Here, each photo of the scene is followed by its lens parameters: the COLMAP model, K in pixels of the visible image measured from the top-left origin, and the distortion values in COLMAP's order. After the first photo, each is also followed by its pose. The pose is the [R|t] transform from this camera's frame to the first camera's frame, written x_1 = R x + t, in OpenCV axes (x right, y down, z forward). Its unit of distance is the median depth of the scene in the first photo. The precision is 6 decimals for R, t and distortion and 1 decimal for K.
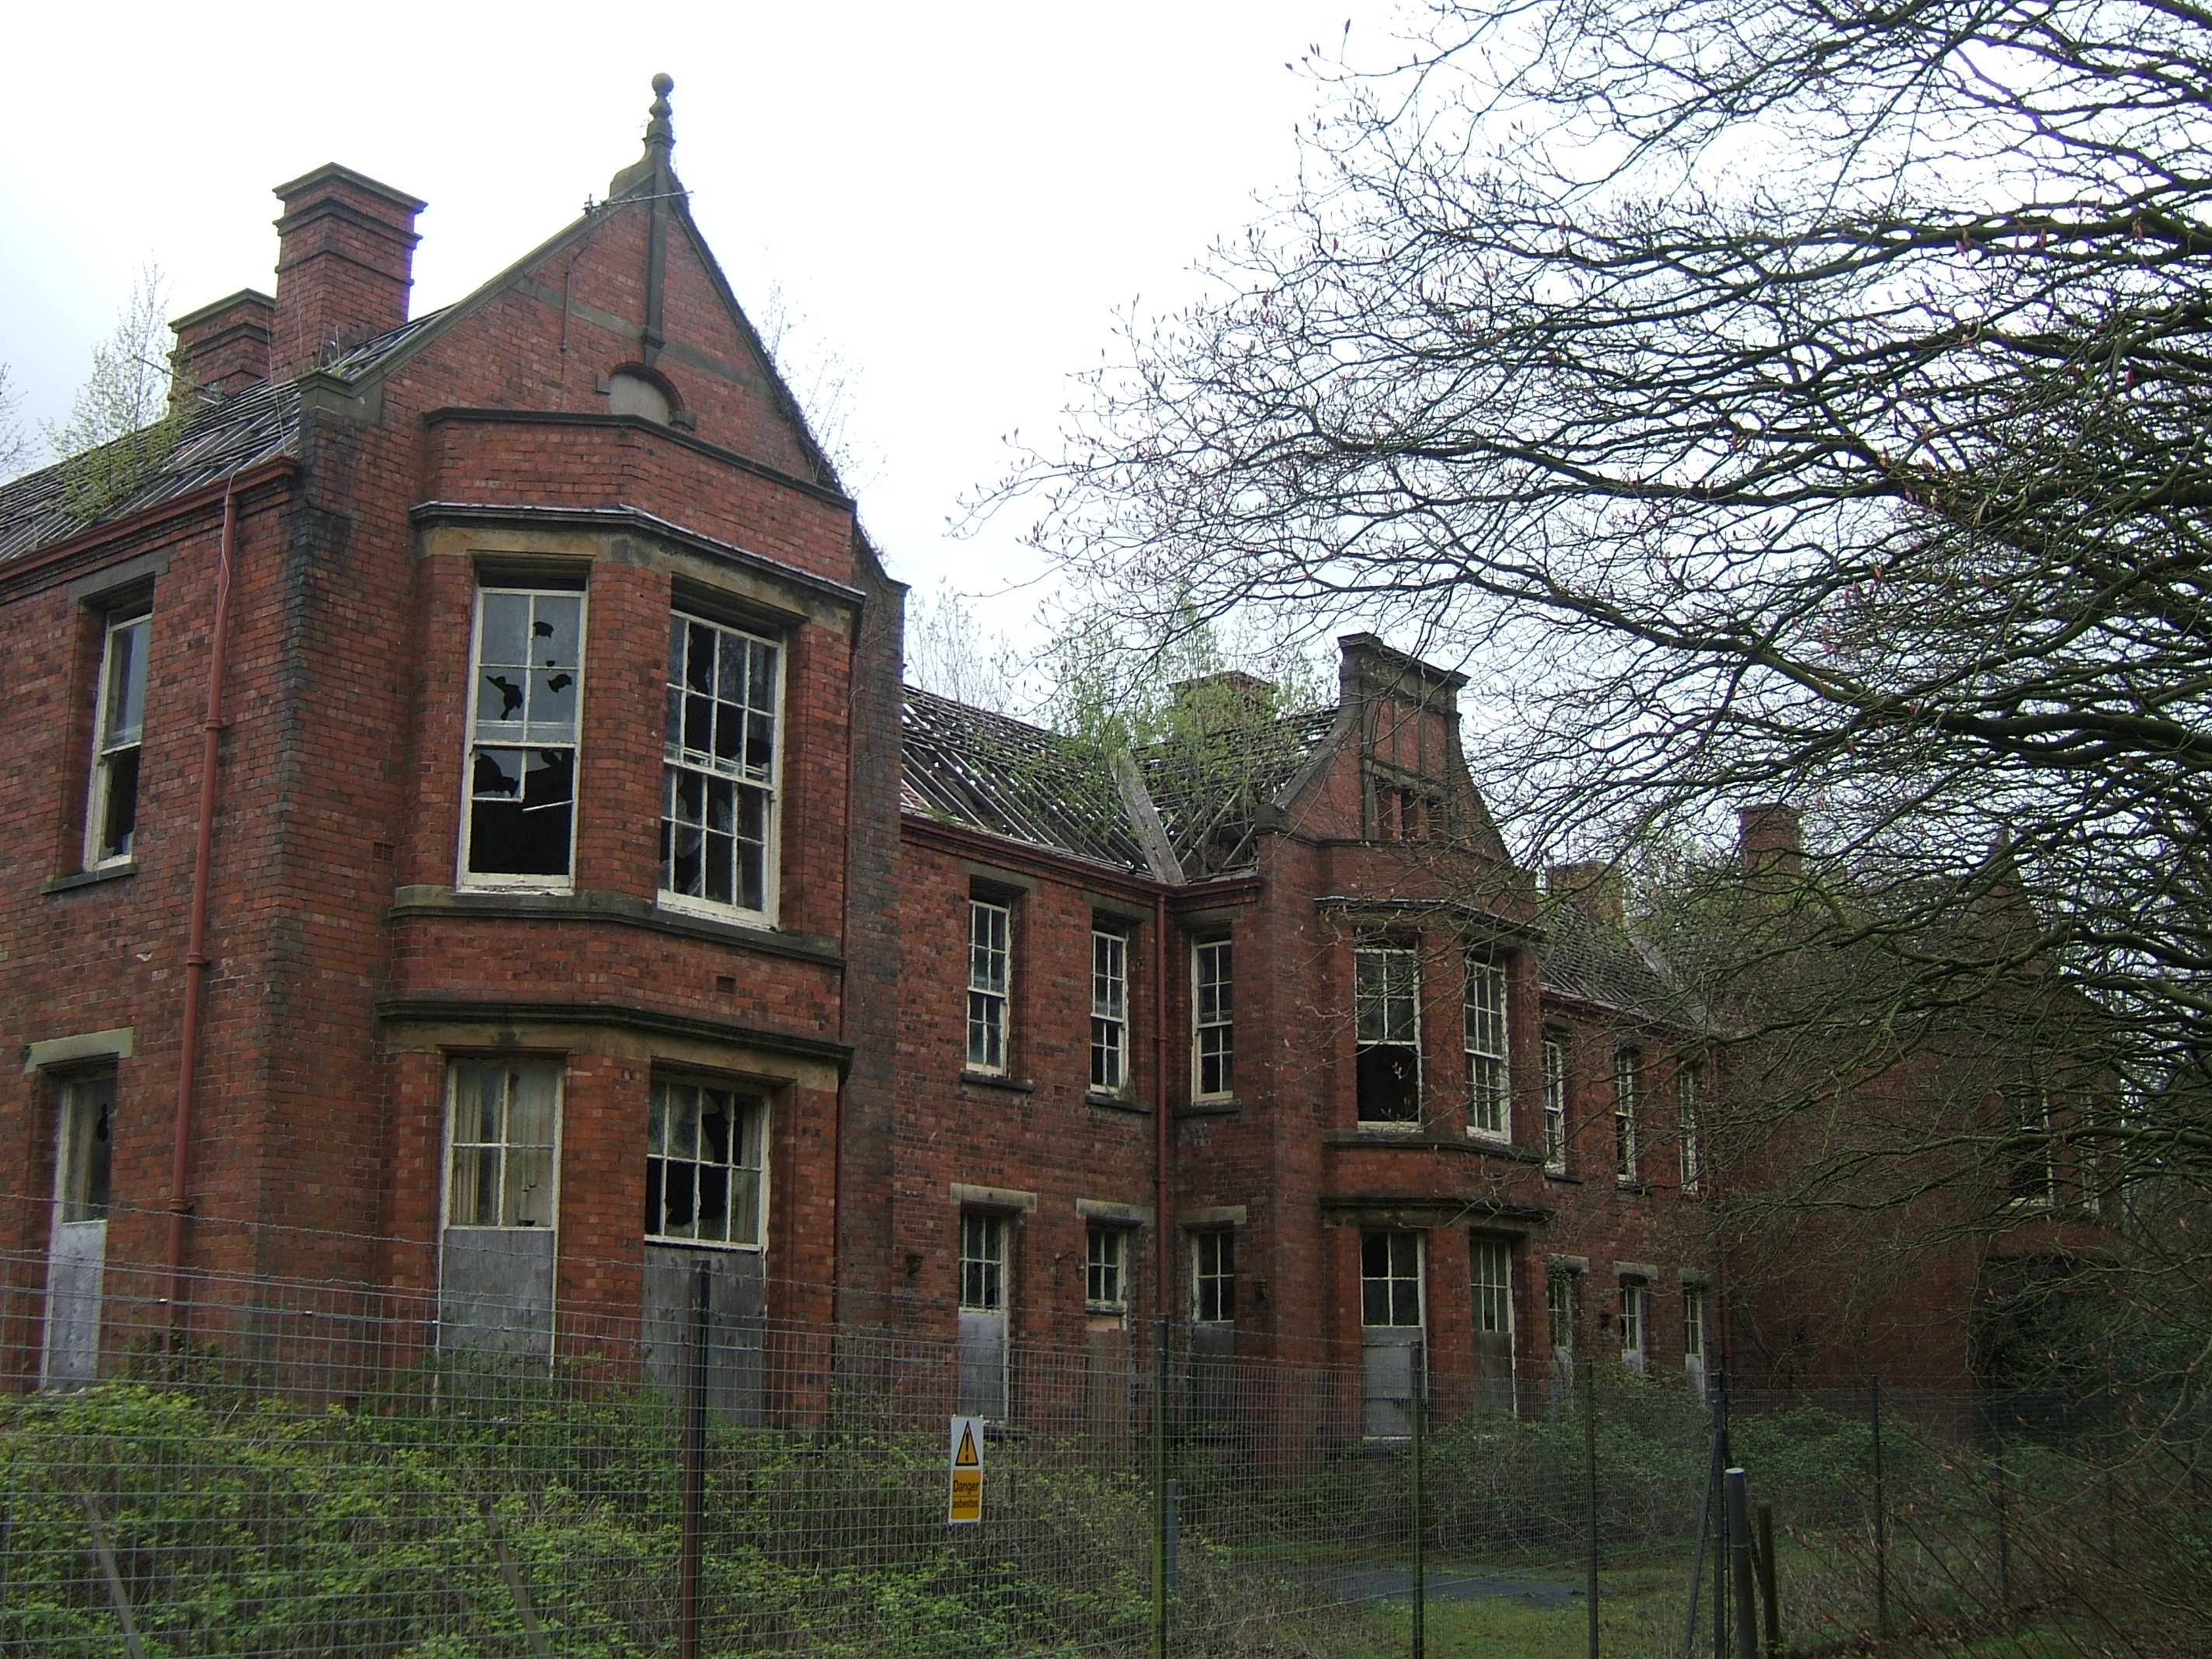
lens RADIAL K [[2861.6, 0, 1103.5], [0, 2861.6, 828.8], [0, 0, 1]] dist [-0.068869, 0.000000]
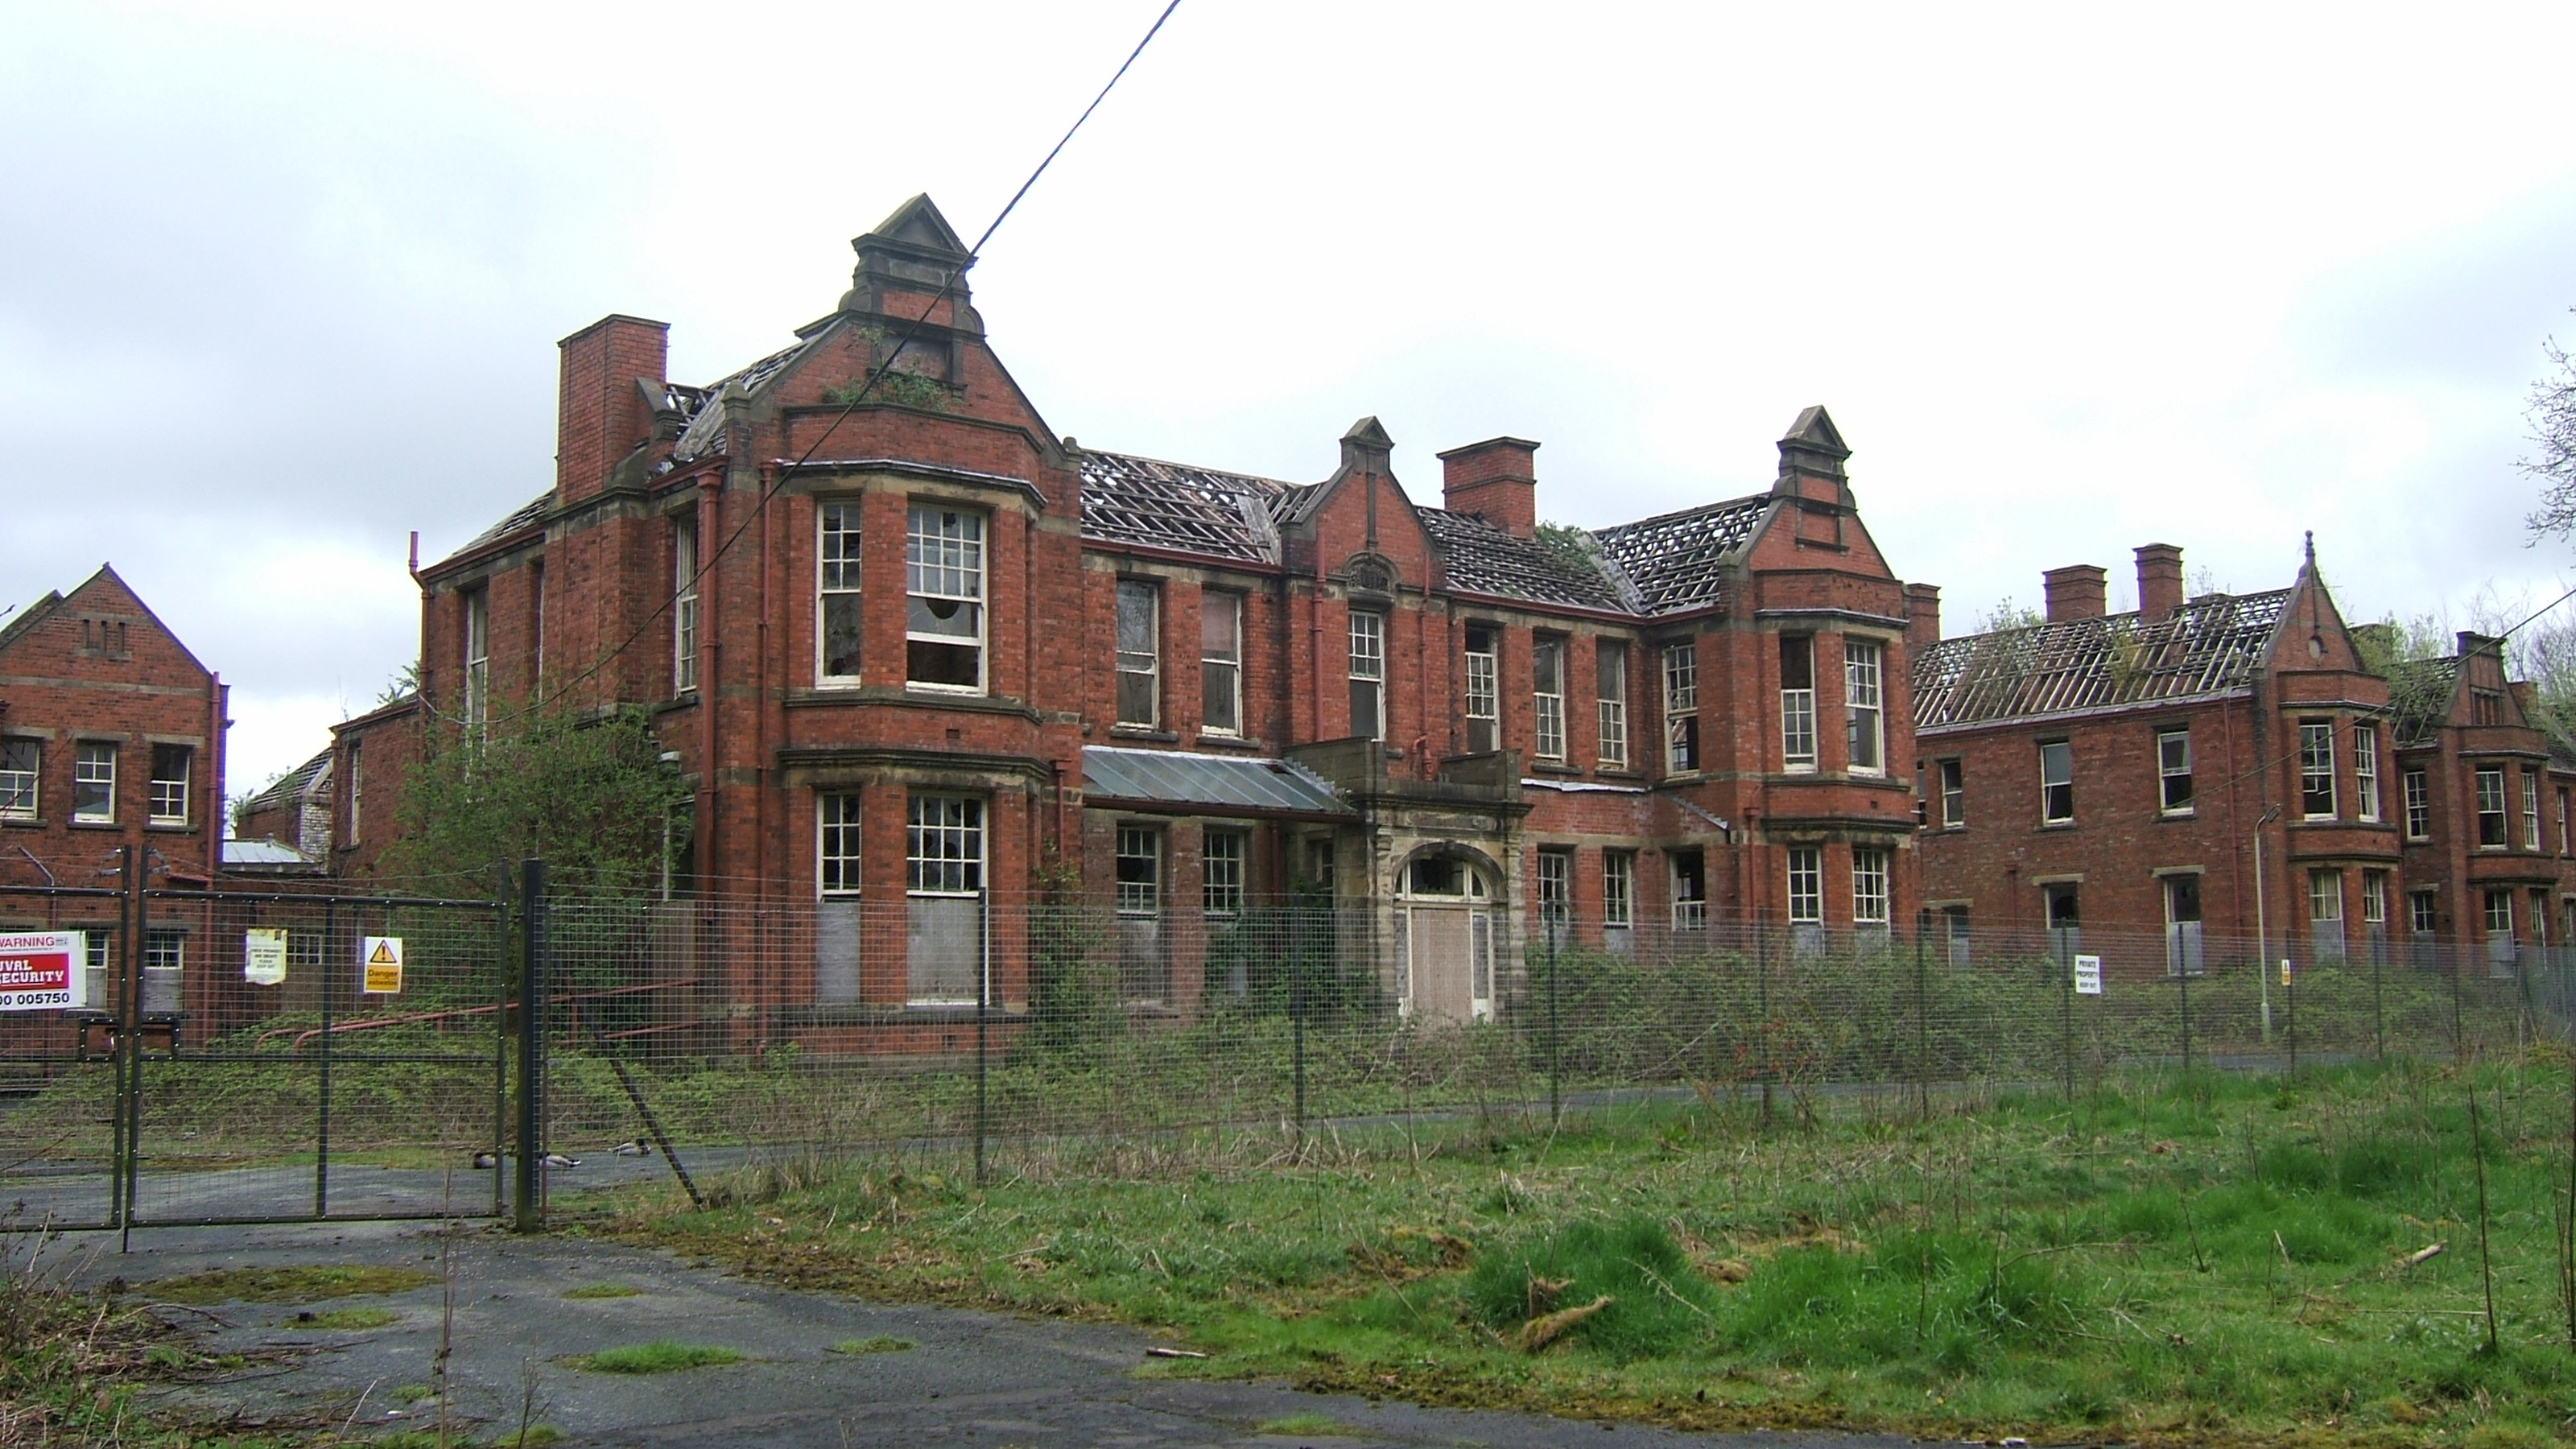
lens RADIAL K [[2738.7, 0, 1293.2], [0, 2738.7, 723.0], [0, 0, 1]] dist [-0.061134, 0.000000]
pose [[0.985837, -0.039990, -0.162866, -0.526331], [0.057322, 0.993012, 0.103153, -0.295076], [0.157603, -0.111028, 0.981241, -1.388319]]
